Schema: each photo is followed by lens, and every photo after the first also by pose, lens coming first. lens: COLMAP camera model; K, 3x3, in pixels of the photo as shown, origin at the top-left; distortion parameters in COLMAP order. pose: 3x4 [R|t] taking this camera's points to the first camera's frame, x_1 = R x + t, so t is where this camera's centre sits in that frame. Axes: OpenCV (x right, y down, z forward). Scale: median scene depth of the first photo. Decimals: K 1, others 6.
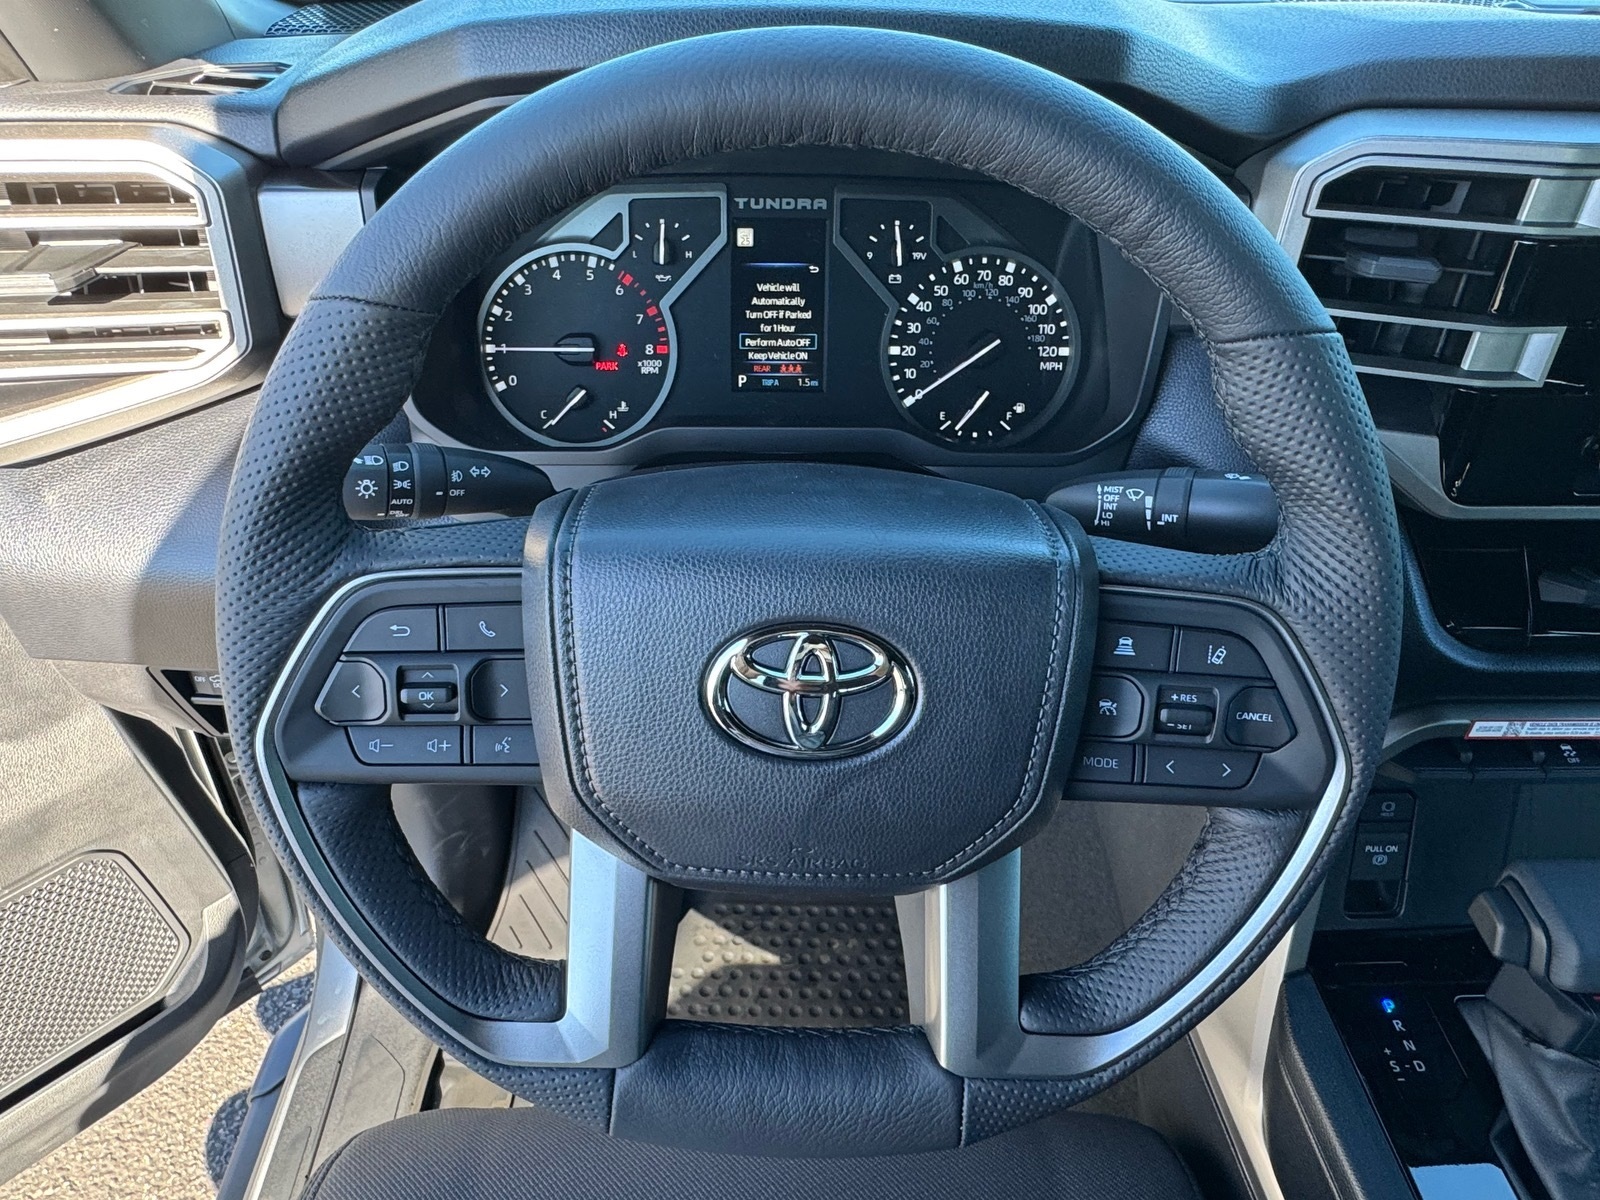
lens RADIAL K [[1028.1, 0, 755.8], [0, 1028.1, 597.2], [0, 0, 1]] dist [0.005405, -0.006940]
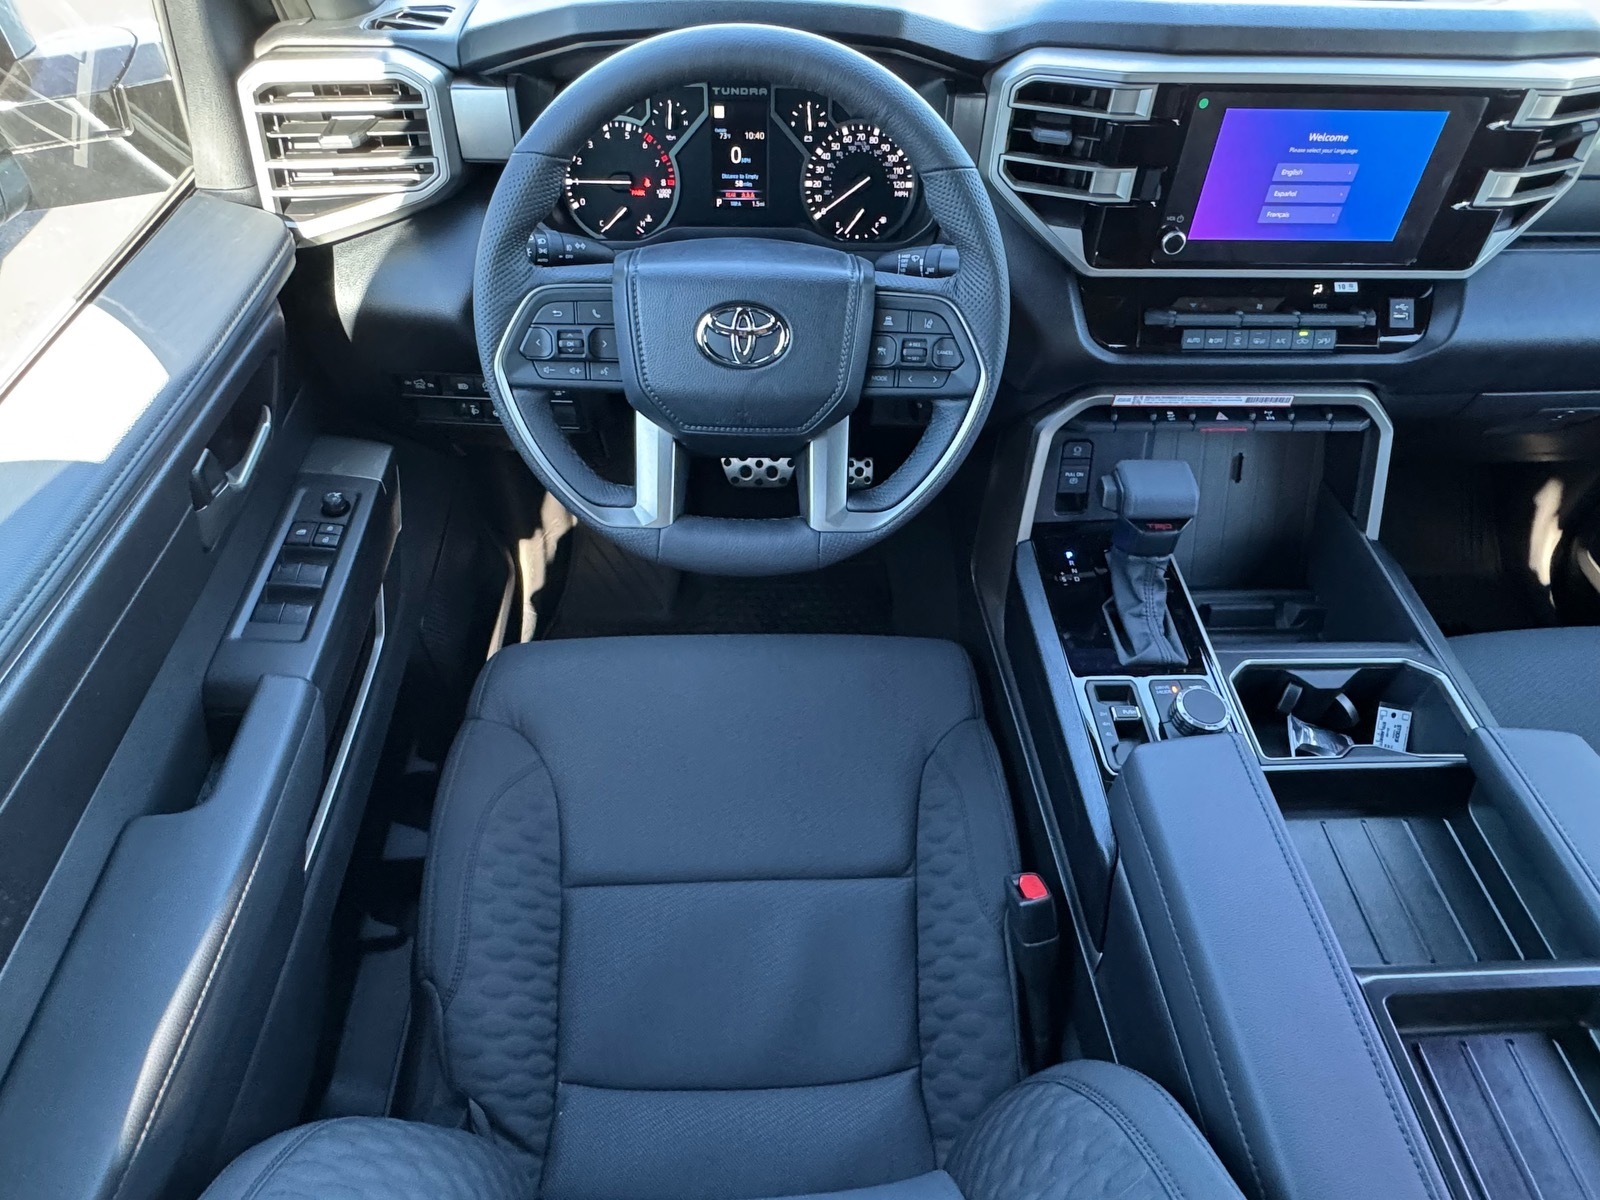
lens RADIAL K [[933.1, 0, 778.5], [0, 933.1, 591.8], [0, 0, 1]] dist [0.009549, -0.010555]
pose [[0.999630, -0.008479, 0.025856, 0.040847], [0.004214, 0.986992, 0.160717, 0.180316], [-0.026882, -0.160549, 0.986662, -0.640855]]
